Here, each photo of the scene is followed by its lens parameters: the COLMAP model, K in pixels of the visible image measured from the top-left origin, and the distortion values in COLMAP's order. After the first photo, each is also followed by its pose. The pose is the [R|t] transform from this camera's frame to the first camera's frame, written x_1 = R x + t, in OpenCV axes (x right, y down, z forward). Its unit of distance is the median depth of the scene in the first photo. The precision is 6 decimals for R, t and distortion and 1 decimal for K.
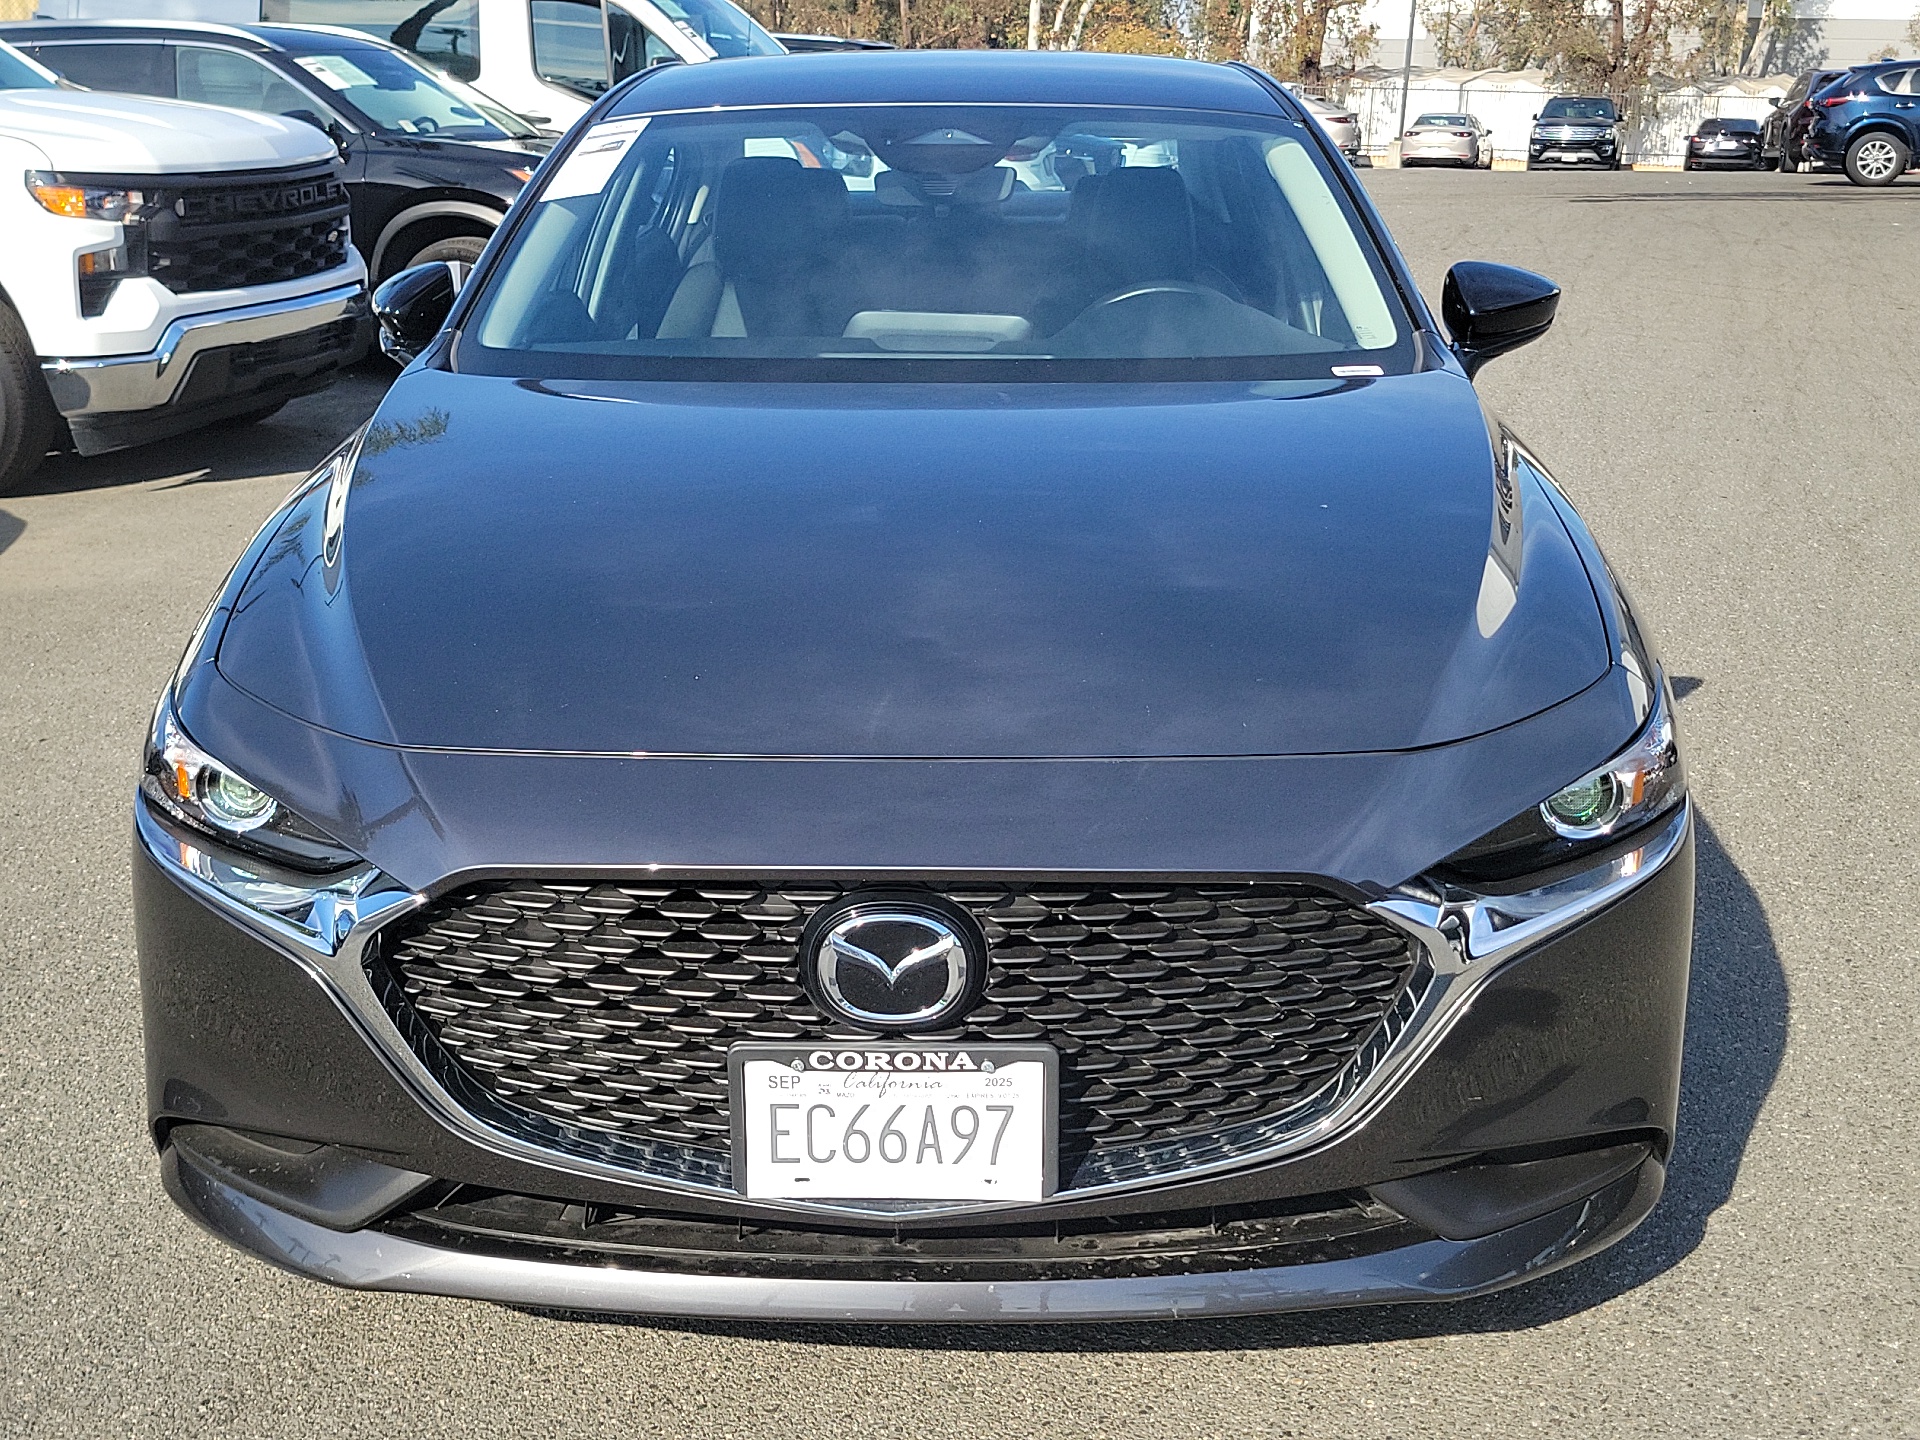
lens RADIAL K [[1386.0, 0, 943.8], [0, 1386.0, 718.4], [0, 0, 1]] dist [0.016640, 0.000471]
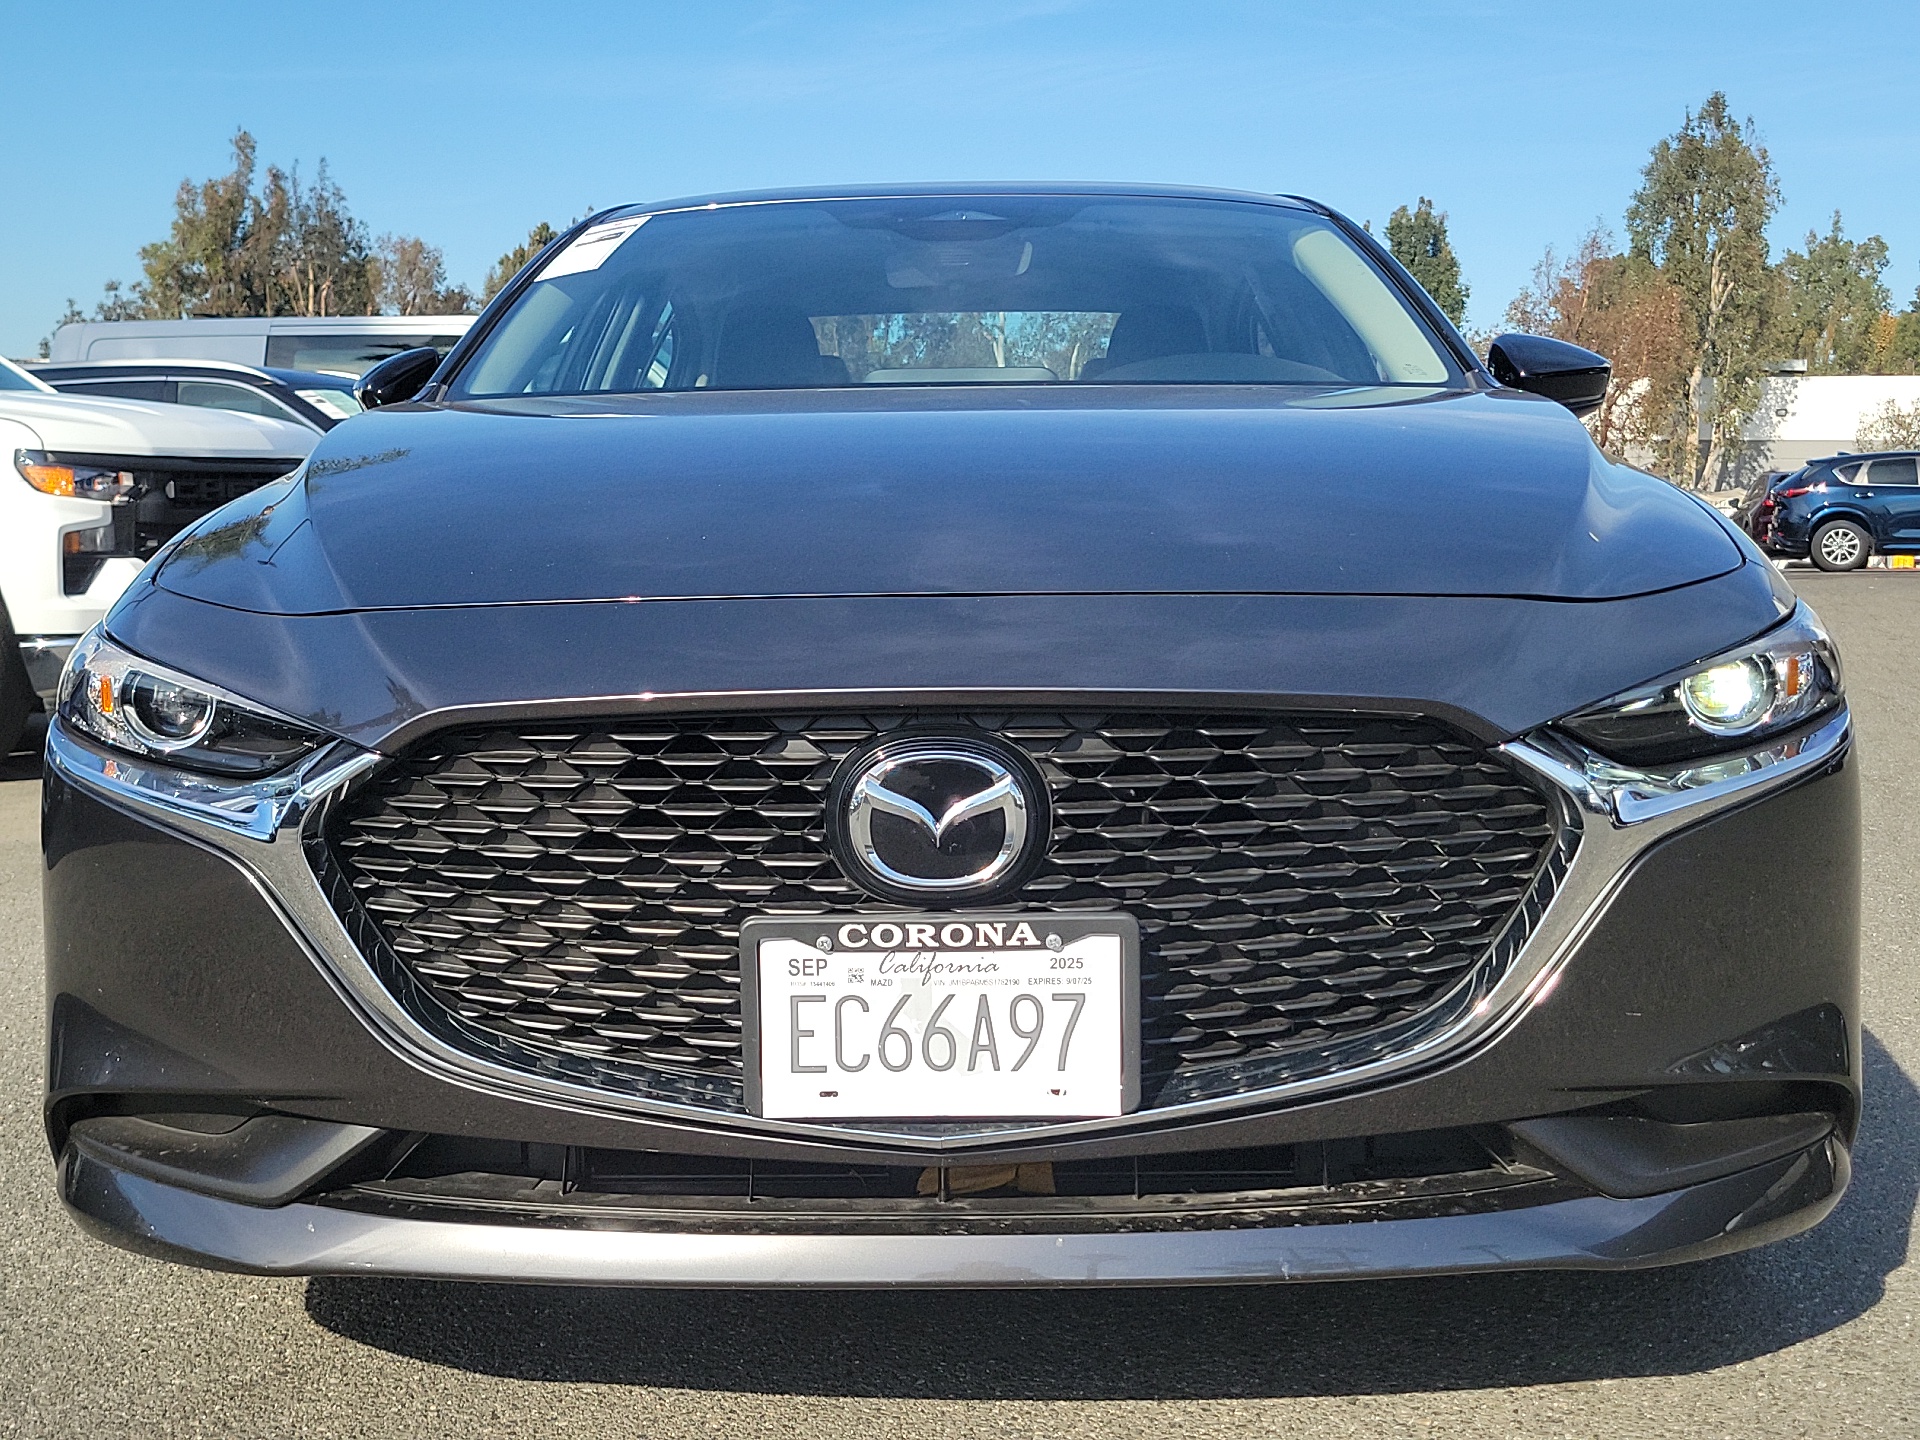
lens RADIAL K [[1484.0, 0, 960.0], [0, 1484.0, 720.0], [0, 0, 1]] dist [0.025779, -0.009232]
pose [[0.999936, -0.011025, 0.002531, -0.023853], [0.011241, 0.993443, -0.113773, 0.209538], [-0.001260, 0.113795, 0.993503, 0.098587]]
